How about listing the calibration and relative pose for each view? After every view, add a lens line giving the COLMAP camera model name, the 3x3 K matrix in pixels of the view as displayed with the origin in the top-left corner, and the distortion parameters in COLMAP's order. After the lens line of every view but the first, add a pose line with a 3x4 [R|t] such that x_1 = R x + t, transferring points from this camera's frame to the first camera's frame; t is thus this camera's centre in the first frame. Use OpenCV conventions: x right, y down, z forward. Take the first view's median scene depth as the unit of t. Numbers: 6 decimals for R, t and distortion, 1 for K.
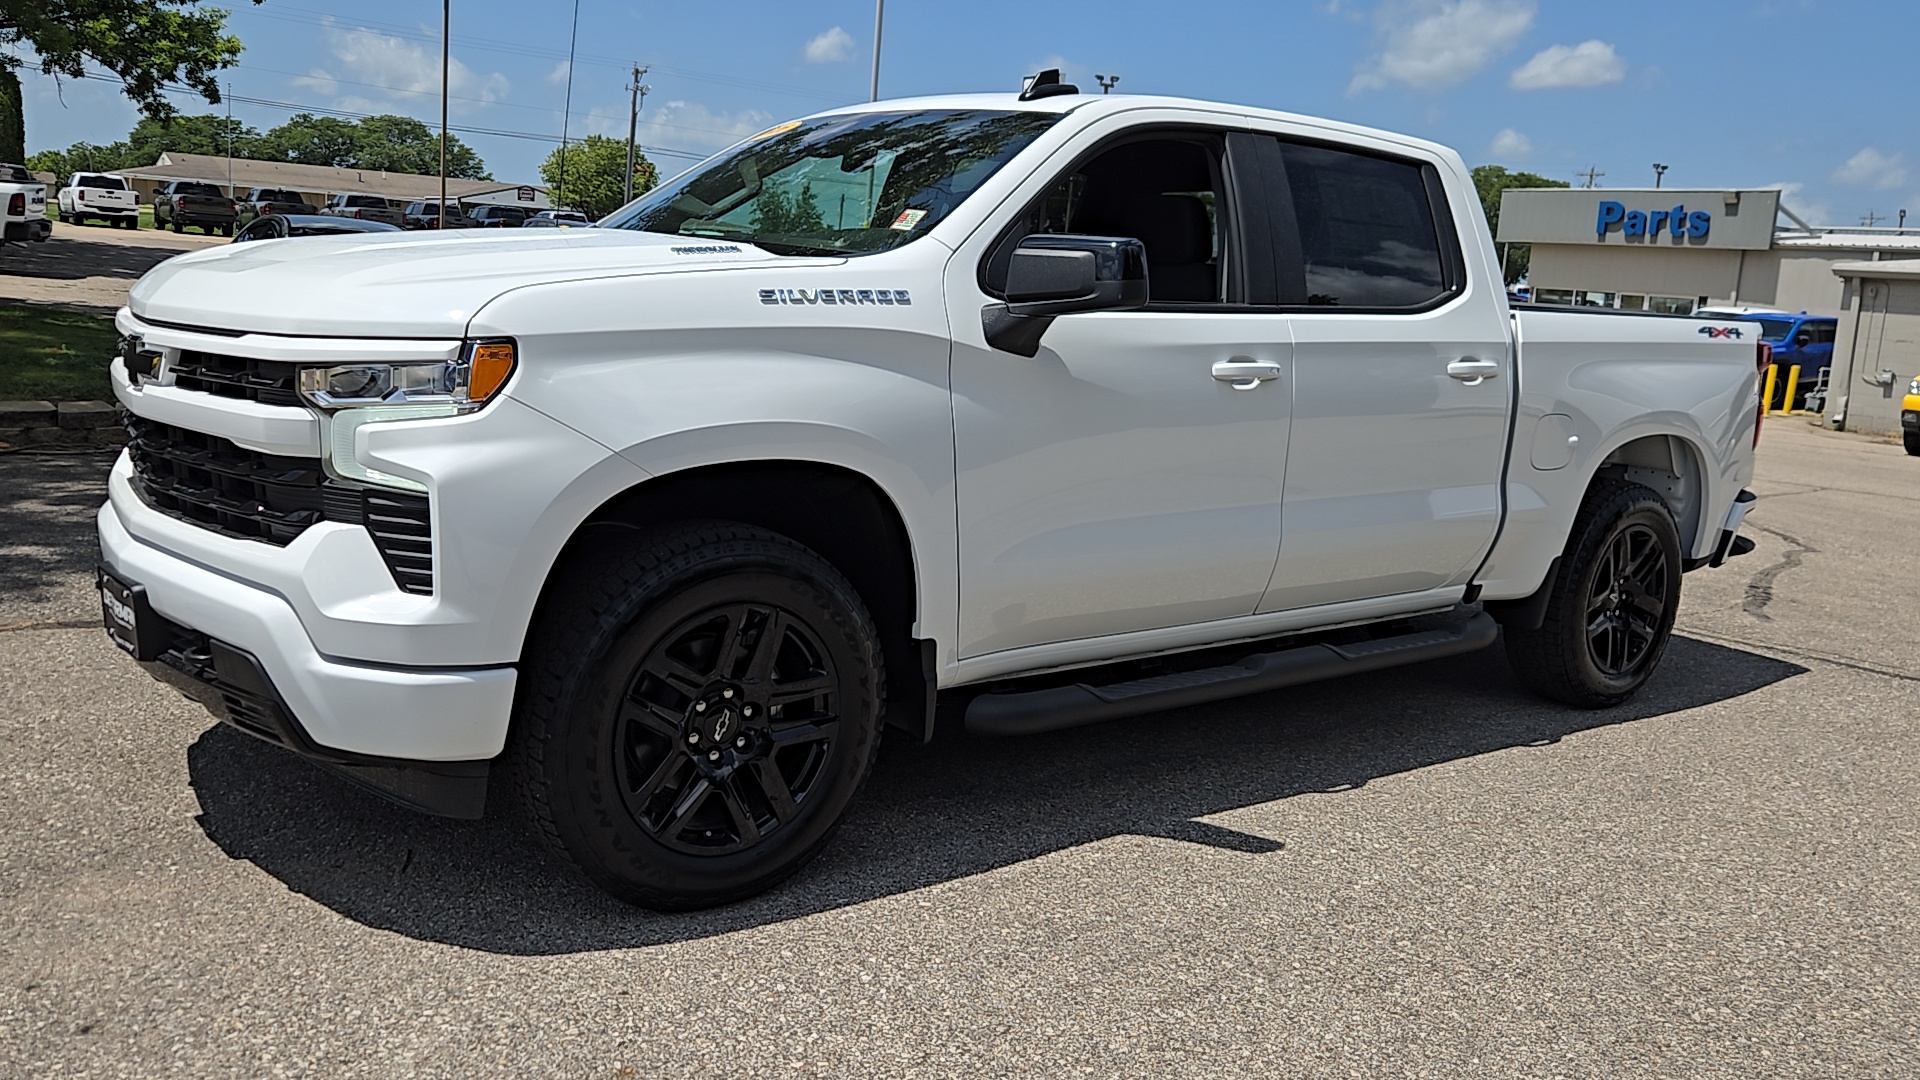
lens RADIAL K [[1606.2, 0, 959.5], [0, 1606.2, 547.8], [0, 0, 1]] dist [0.012592, -0.010147]
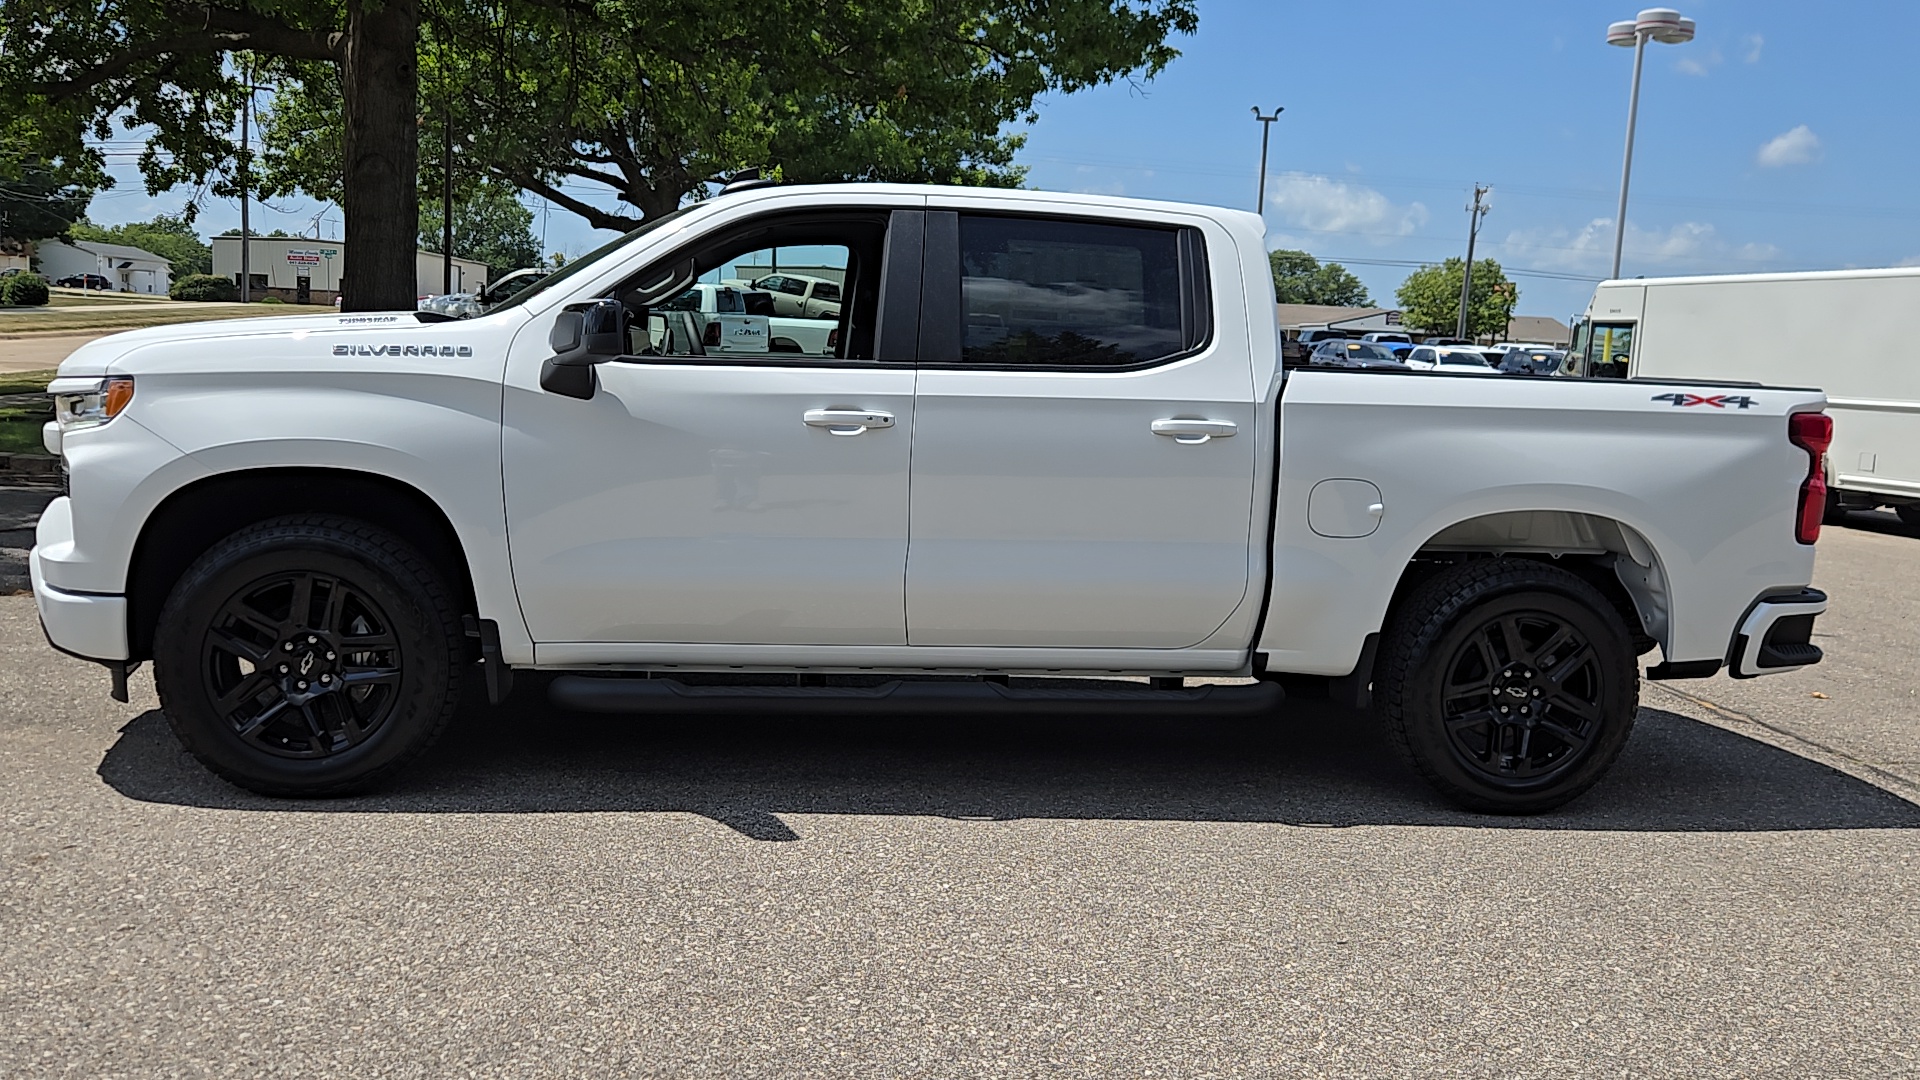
lens RADIAL K [[1606.2, 0, 947.2], [0, 1606.2, 542.2], [0, 0, 1]] dist [0.012592, -0.010147]
pose [[0.852639, 0.039818, -0.520981, 0.828948], [-0.081174, 0.995080, -0.056797, 0.034131], [0.516156, 0.090718, 0.851677, 0.088708]]
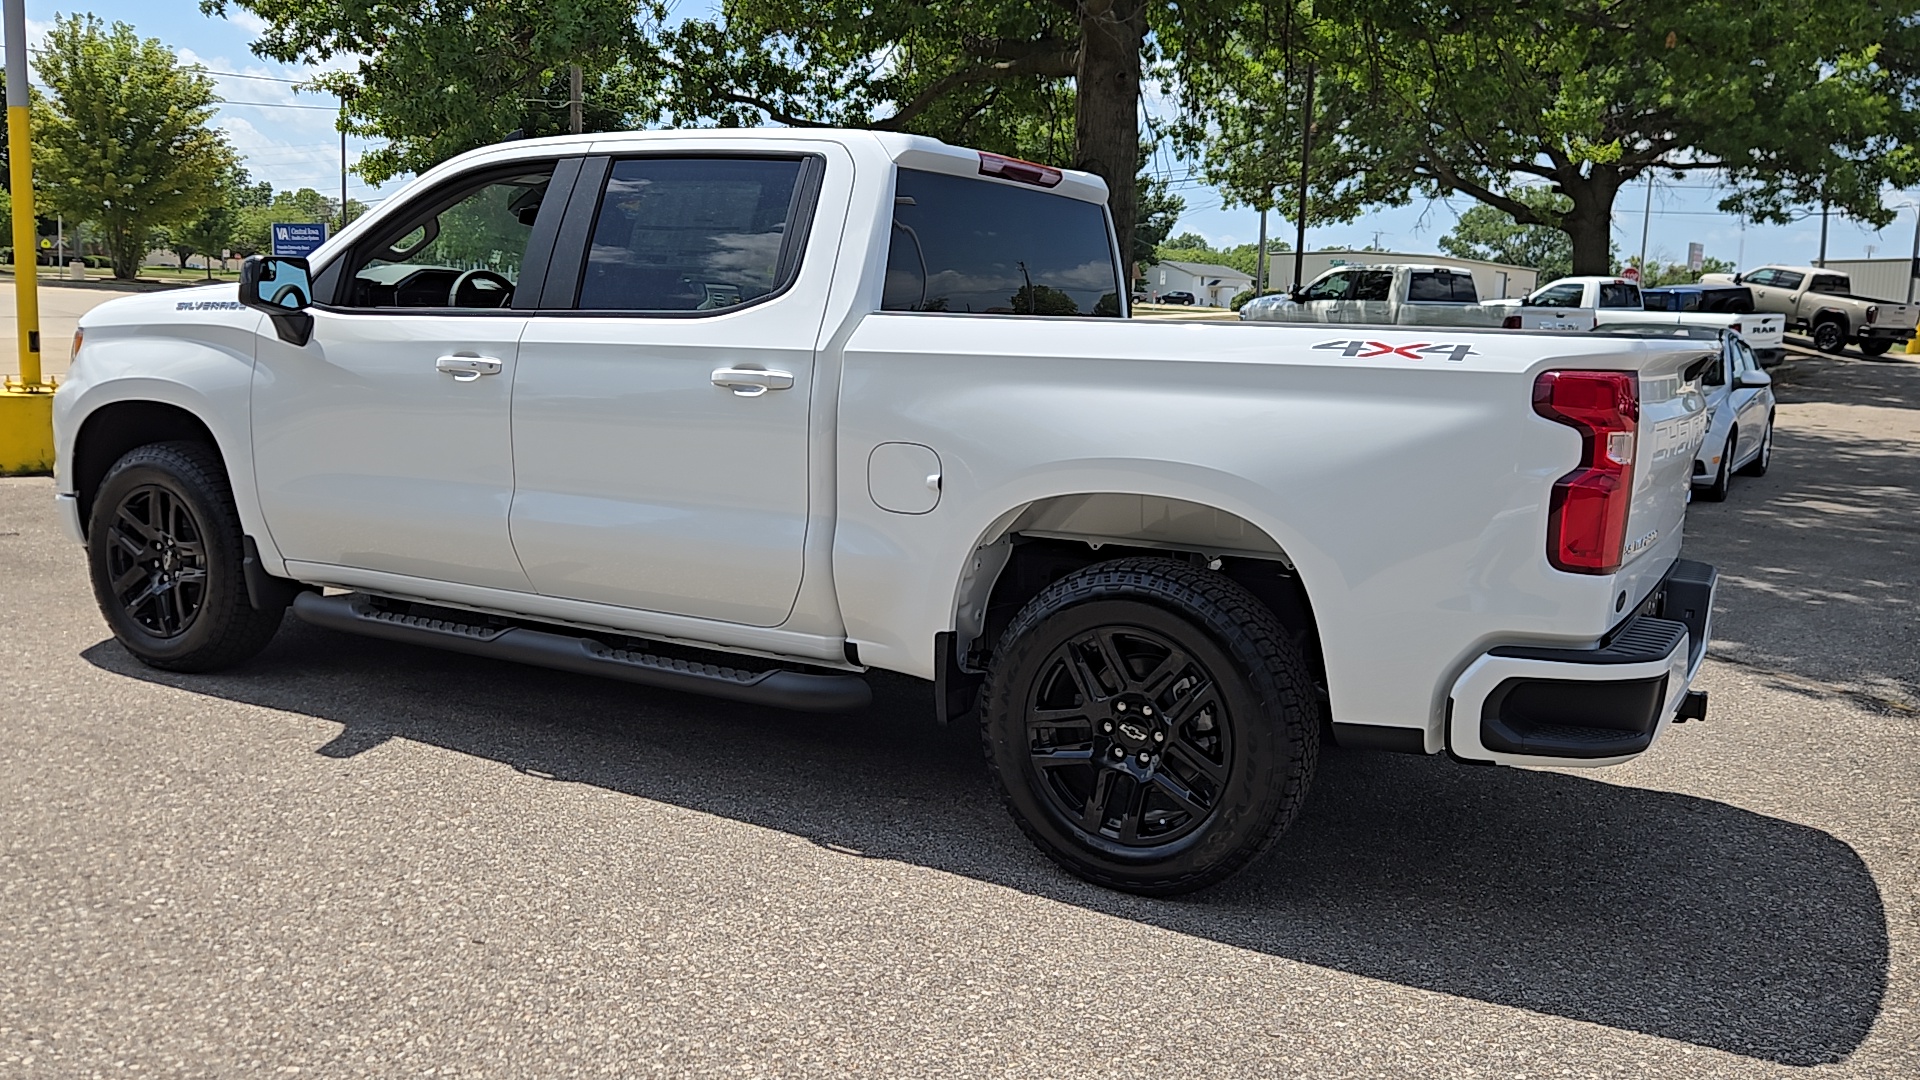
lens RADIAL K [[1606.2, 0, 956.0], [0, 1606.2, 541.7], [0, 0, 1]] dist [0.012592, -0.010147]
pose [[0.360168, 0.082354, -0.929245, 1.393670], [-0.170607, 0.985111, 0.021180, -0.069664], [0.917154, 0.150908, 0.368856, 0.920372]]
